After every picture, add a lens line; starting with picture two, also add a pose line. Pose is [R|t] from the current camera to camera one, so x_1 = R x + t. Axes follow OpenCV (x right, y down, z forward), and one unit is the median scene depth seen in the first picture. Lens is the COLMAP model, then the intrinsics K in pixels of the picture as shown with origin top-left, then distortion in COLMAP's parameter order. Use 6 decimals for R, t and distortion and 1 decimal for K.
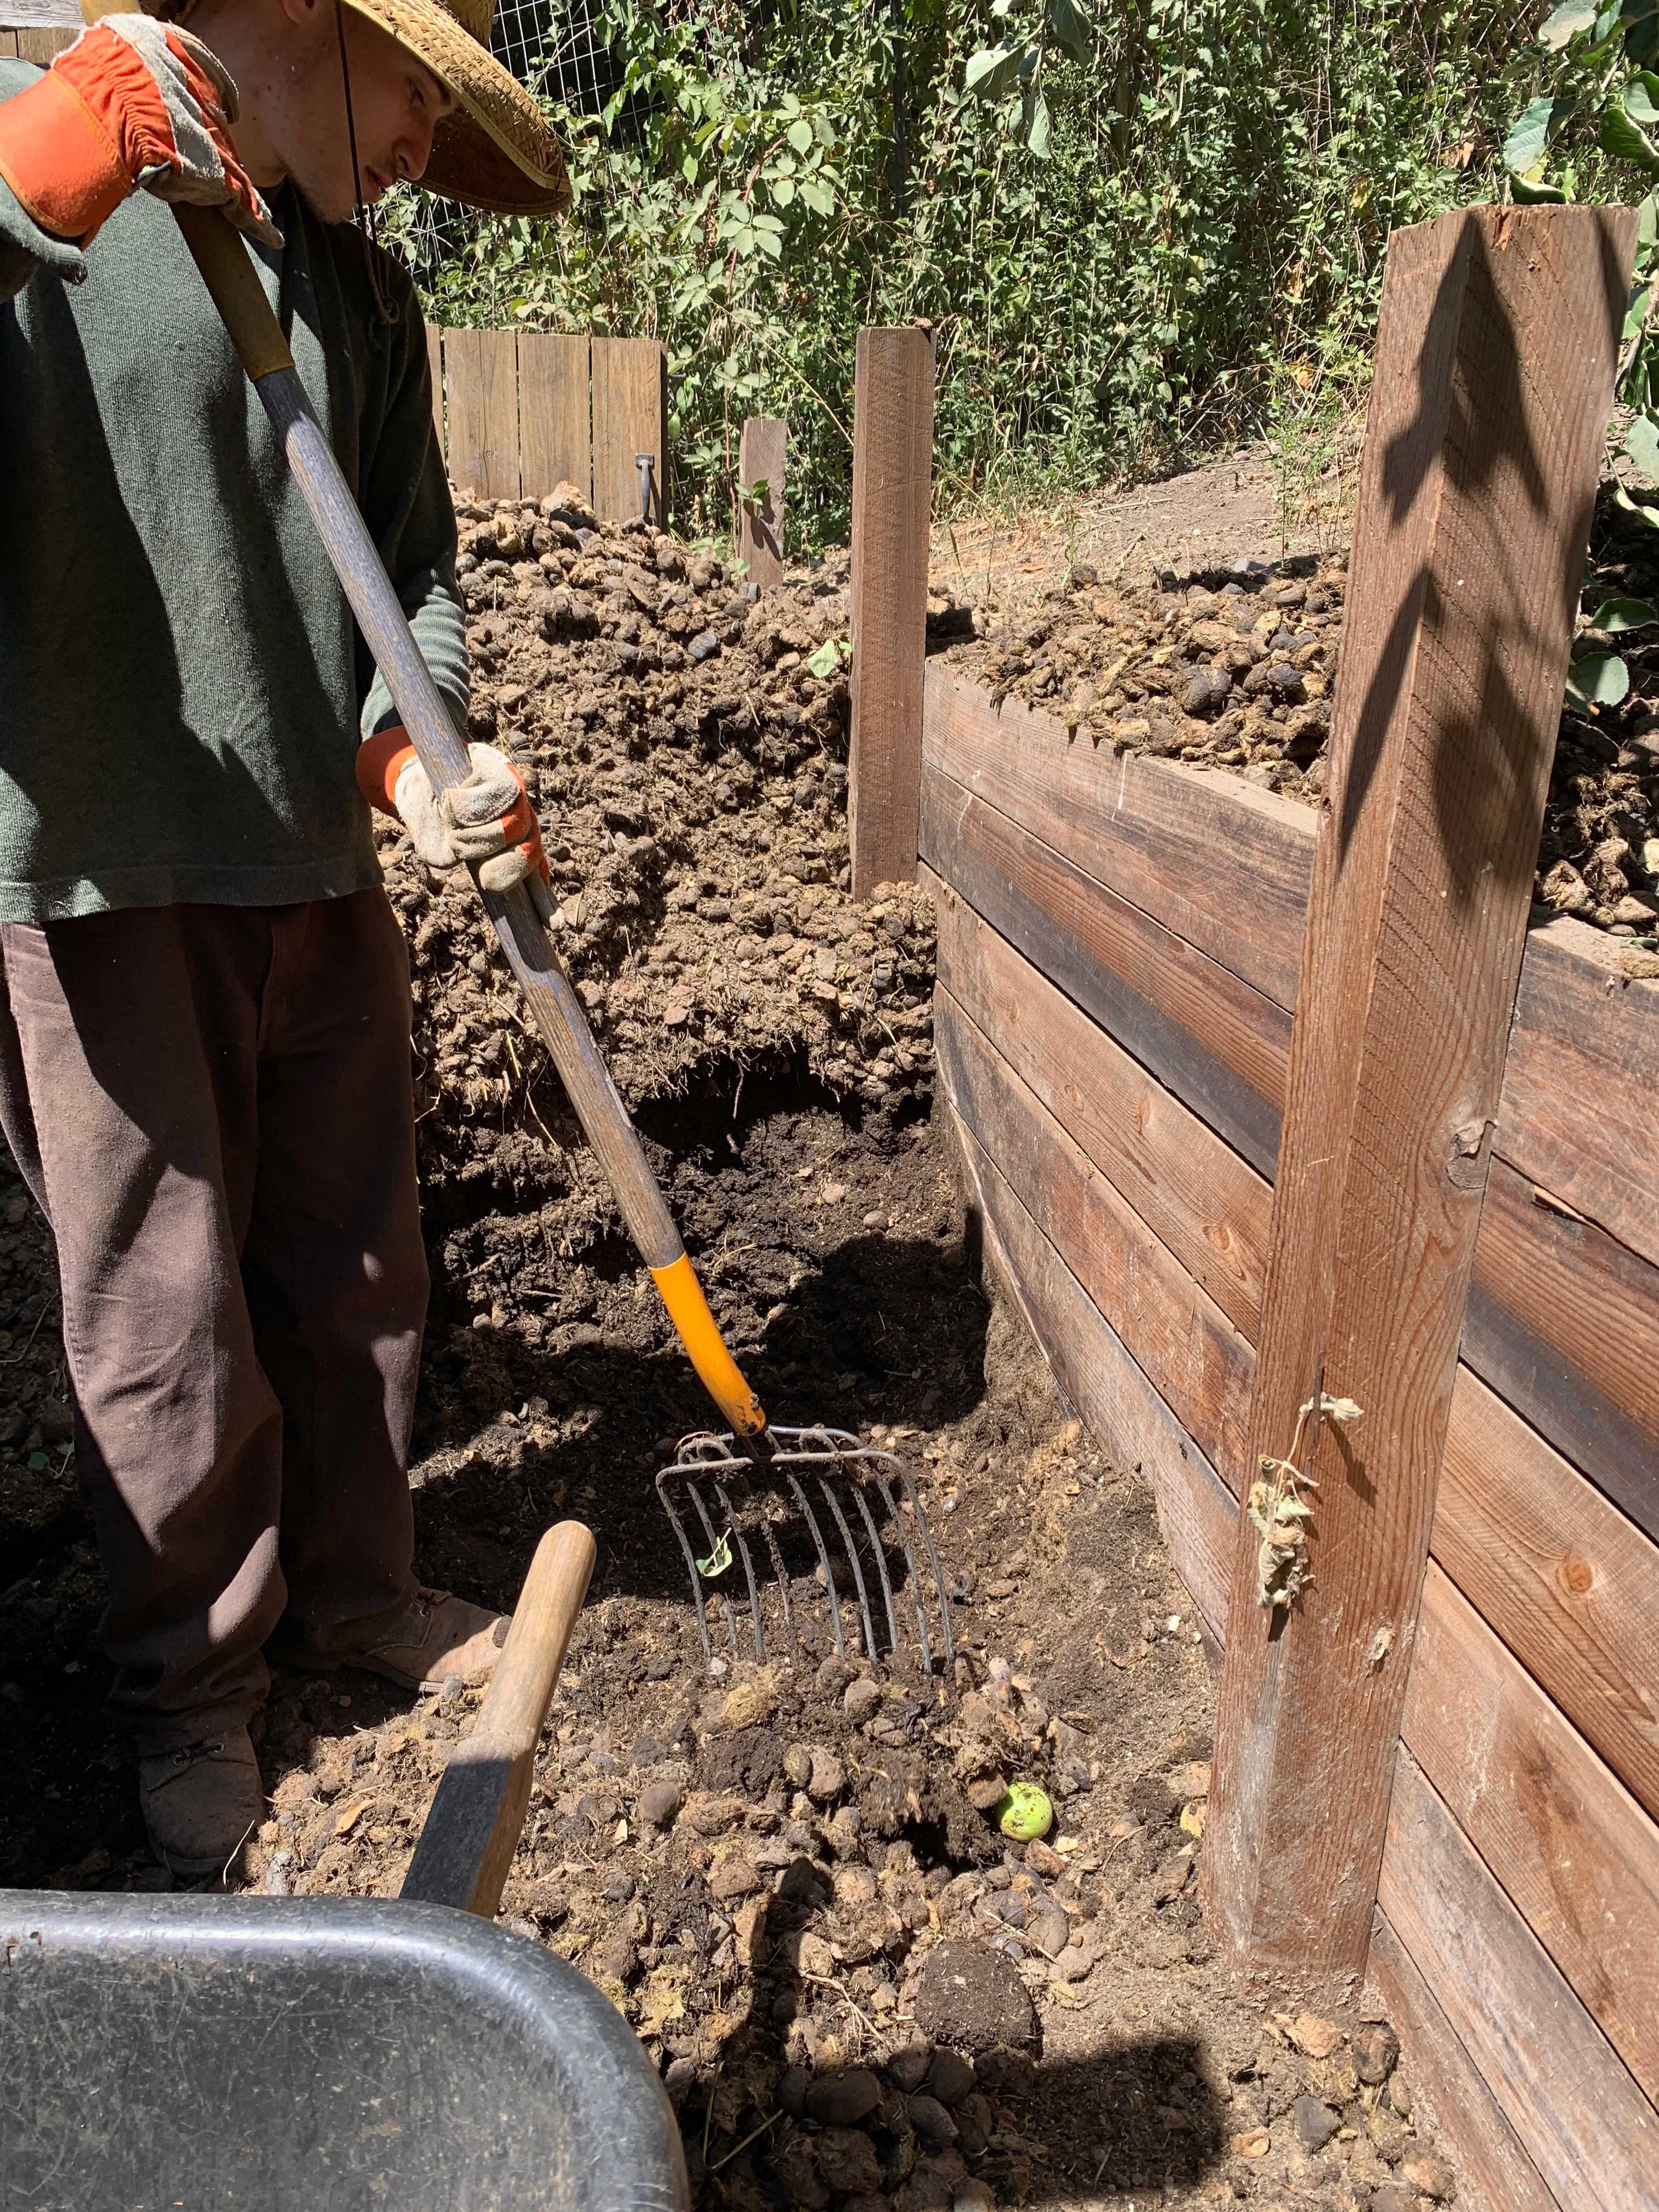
lens RADIAL K [[1764.9, 0, 830.1], [0, 1764.9, 1149.6], [0, 0, 1]] dist [0.096004, -0.077999]
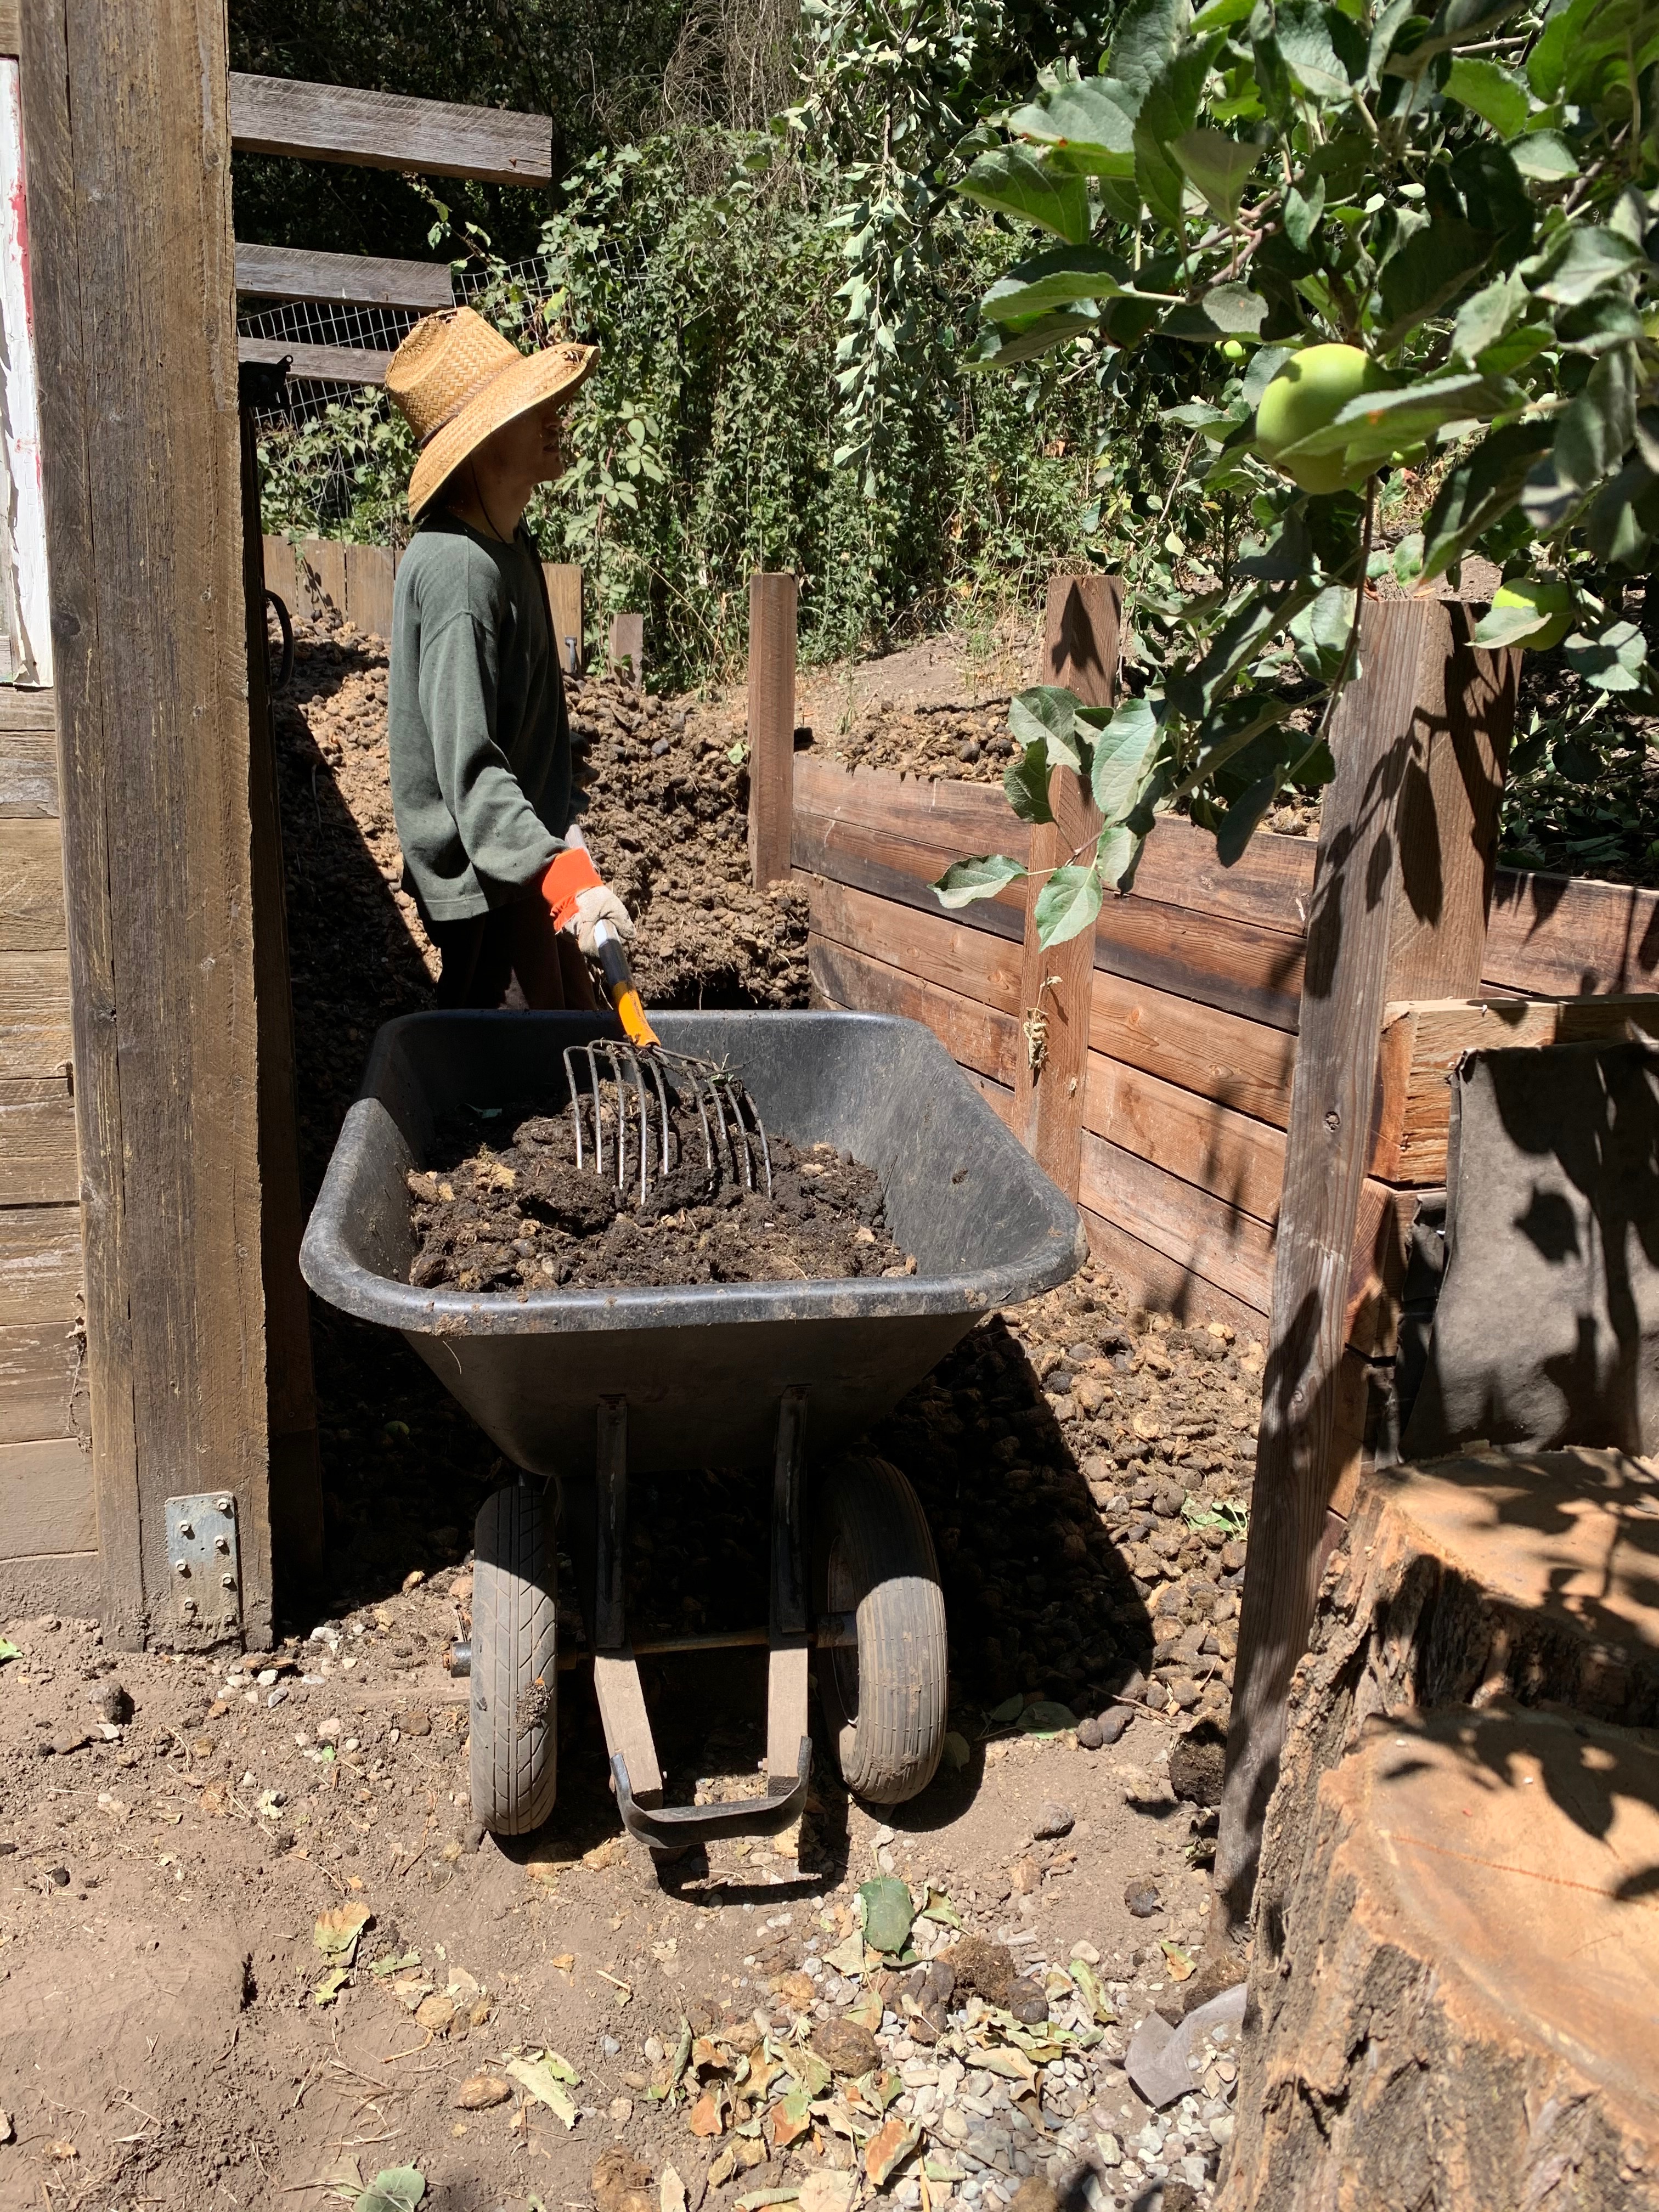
lens RADIAL K [[1778.0, 0, 829.5], [0, 1778.0, 1106.0], [0, 0, 1]] dist [0.202817, 0.000153]
pose [[0.982408, -0.037432, 0.182959, -0.248018], [0.057610, 0.992670, -0.106245, 0.262569], [-0.177641, 0.114916, 0.977363, -0.707635]]
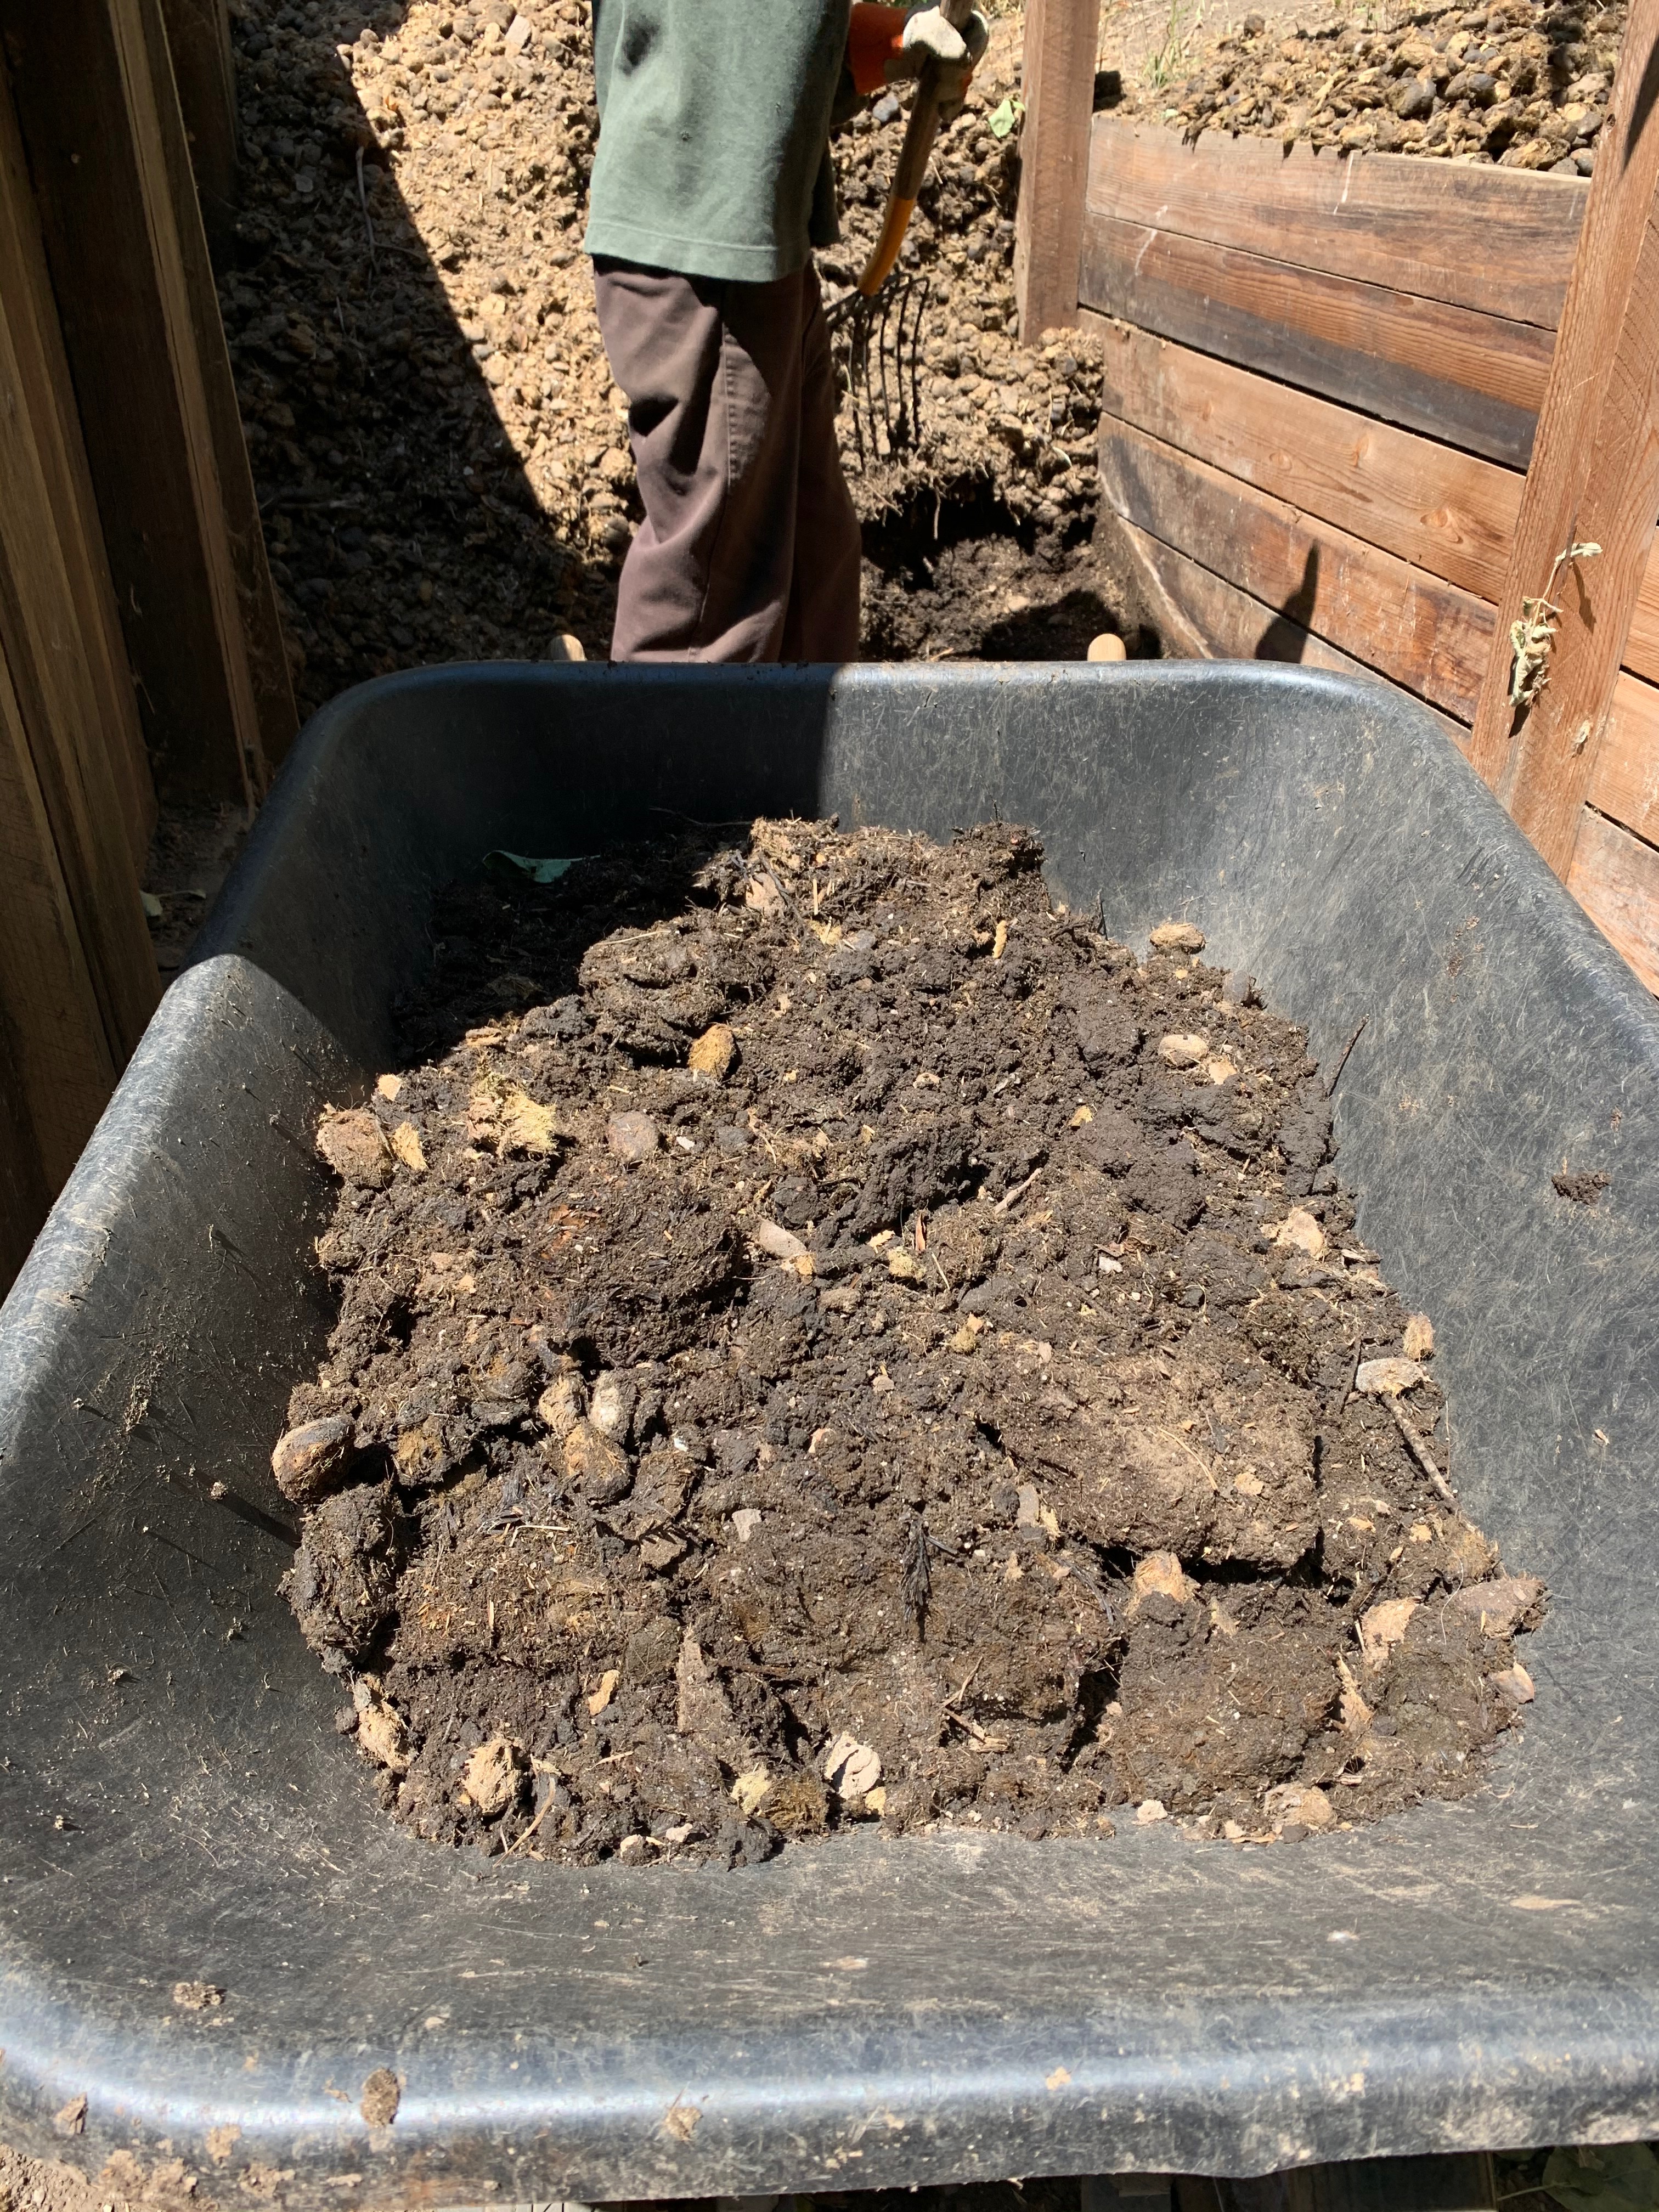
lens RADIAL K [[1814.3, 0, 852.7], [0, 1814.3, 1105.9], [0, 0, 1]] dist [0.009151, 0.037782]
pose [[0.996735, -0.047050, 0.065623, -0.203669], [0.034531, 0.983006, 0.180294, 0.132034], [-0.072991, -0.177439, 0.981421, -0.254323]]
